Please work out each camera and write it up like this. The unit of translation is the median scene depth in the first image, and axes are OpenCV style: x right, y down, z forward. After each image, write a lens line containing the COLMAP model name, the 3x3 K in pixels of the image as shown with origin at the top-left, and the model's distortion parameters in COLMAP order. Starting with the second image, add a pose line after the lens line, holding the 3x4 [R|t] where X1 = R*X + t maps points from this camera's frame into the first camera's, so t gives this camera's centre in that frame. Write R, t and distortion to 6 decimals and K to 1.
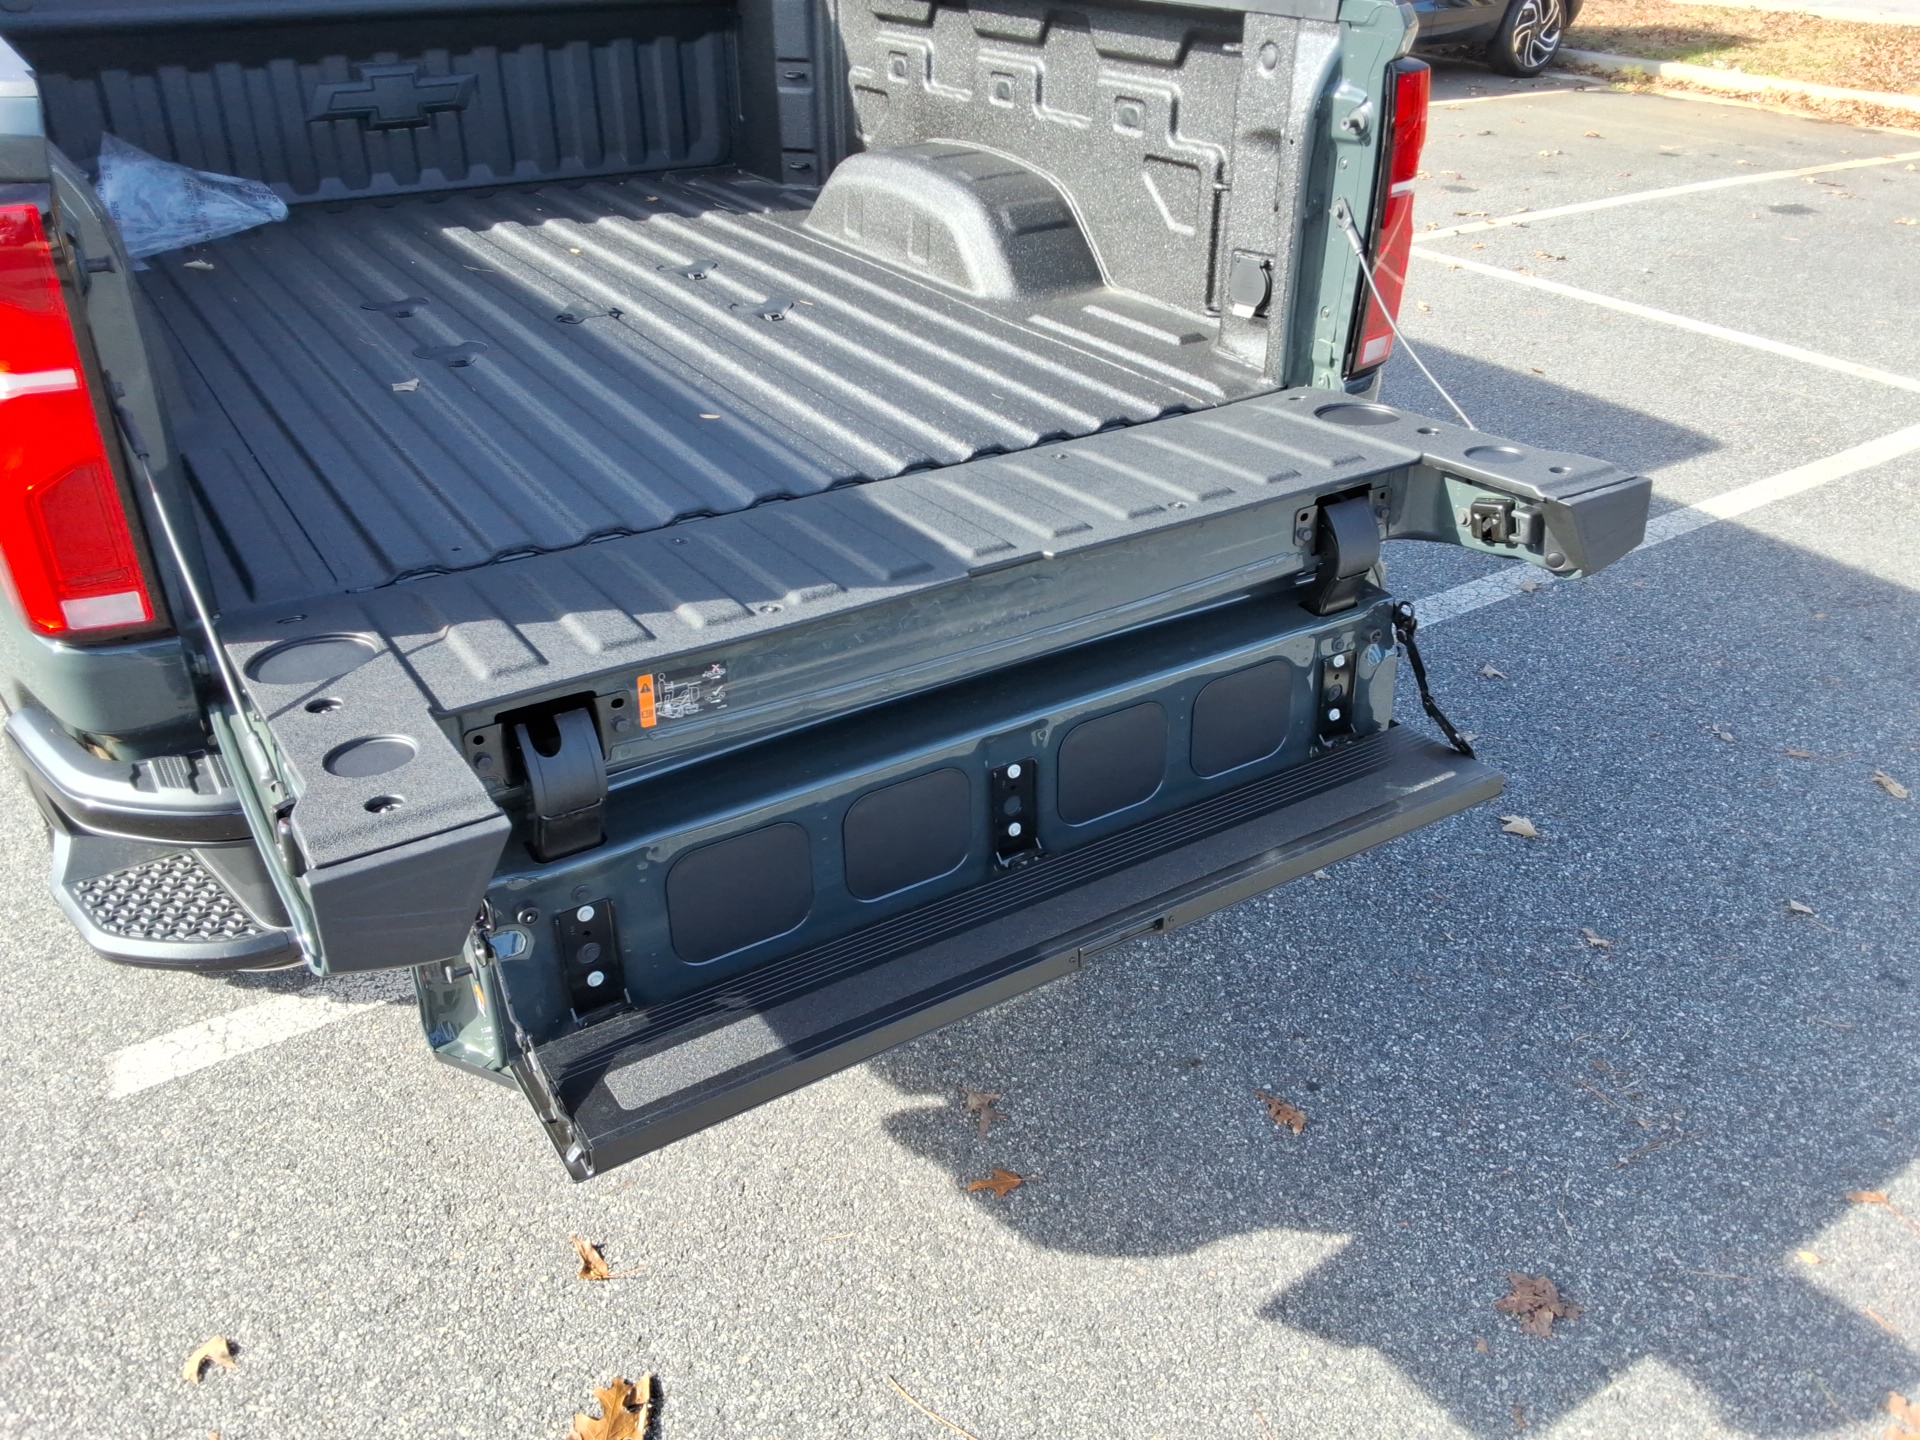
lens RADIAL K [[1520.2, 0, 975.7], [0, 1520.2, 710.6], [0, 0, 1]] dist [0.104651, -0.147682]
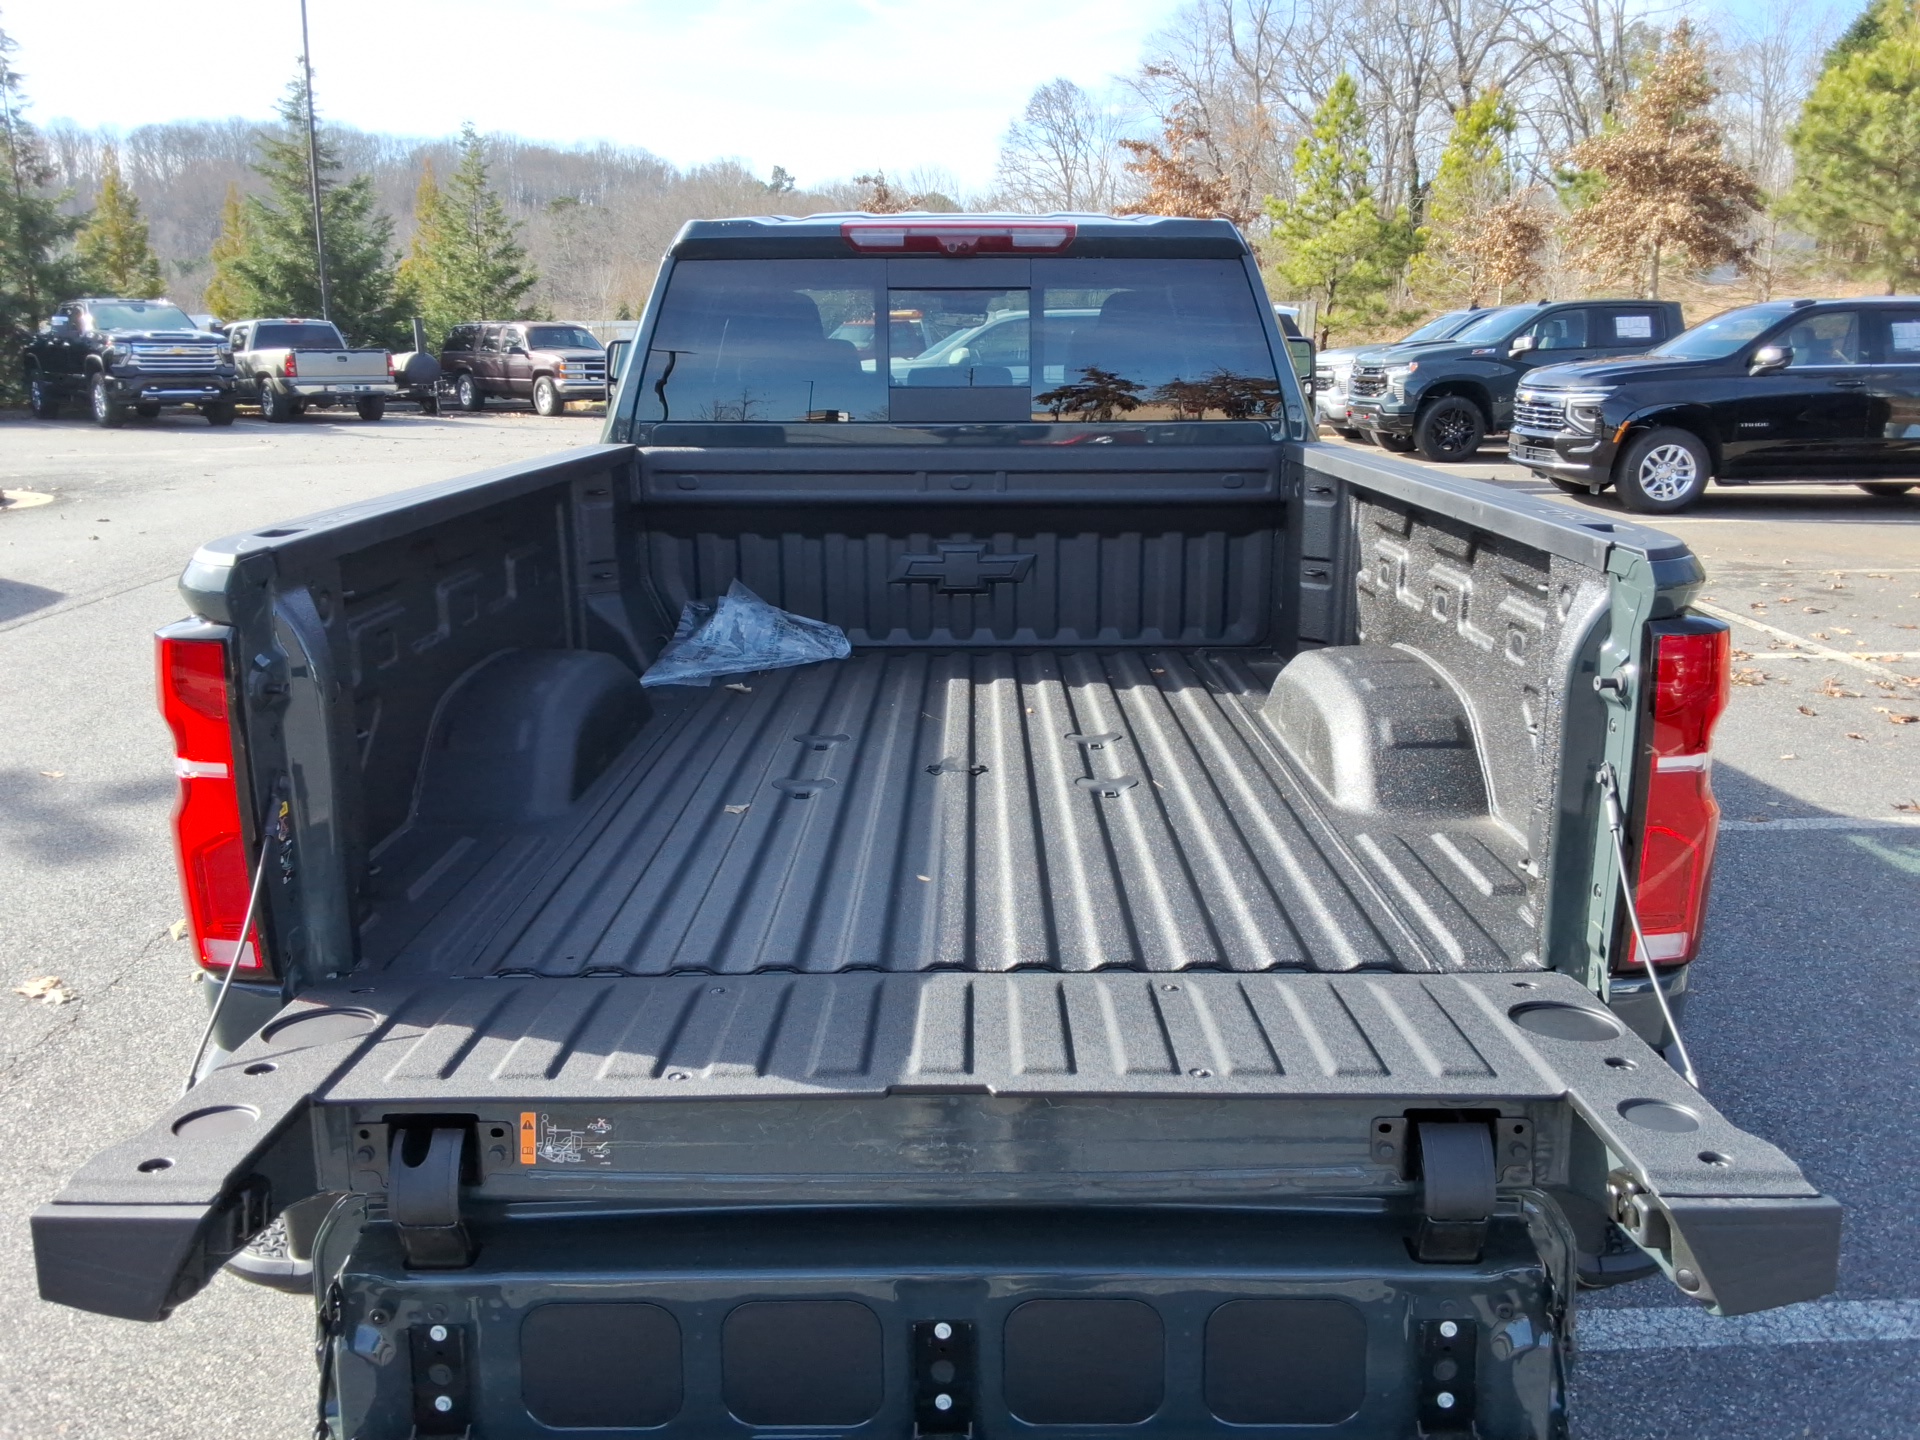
lens RADIAL K [[1520.2, 0, 990.4], [0, 1520.2, 704.0], [0, 0, 1]] dist [0.104651, -0.147682]
pose [[0.844306, 0.115757, -0.523209, 0.432679], [-0.256966, 0.944264, -0.205754, -0.115381], [0.470230, 0.308166, 0.826993, 0.151436]]
